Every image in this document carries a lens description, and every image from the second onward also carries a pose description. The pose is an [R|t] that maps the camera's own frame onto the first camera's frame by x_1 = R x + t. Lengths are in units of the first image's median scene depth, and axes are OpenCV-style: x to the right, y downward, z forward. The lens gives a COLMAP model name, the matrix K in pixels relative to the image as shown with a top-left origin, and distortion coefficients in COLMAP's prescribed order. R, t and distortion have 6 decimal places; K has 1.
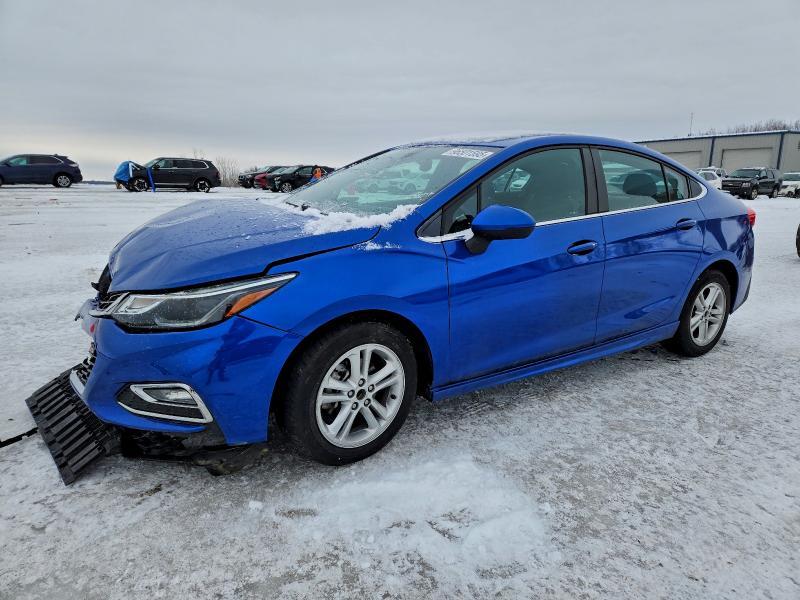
lens RADIAL K [[568.9, 0, 398.6], [0, 568.9, 300.2], [0, 0, 1]] dist [0.011005, -0.005960]
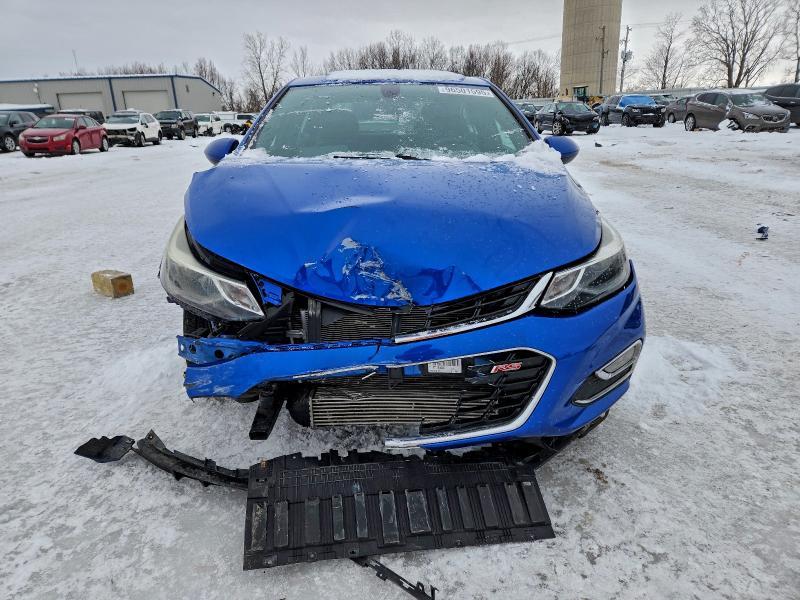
lens RADIAL K [[568.9, 0, 398.1], [0, 568.9, 302.7], [0, 0, 1]] dist [0.011005, -0.005960]
pose [[0.486046, -0.284941, 0.826176, -0.163201], [0.203652, 0.956257, 0.209995, -0.023338], [-0.849873, 0.066186, 0.522814, 0.101748]]
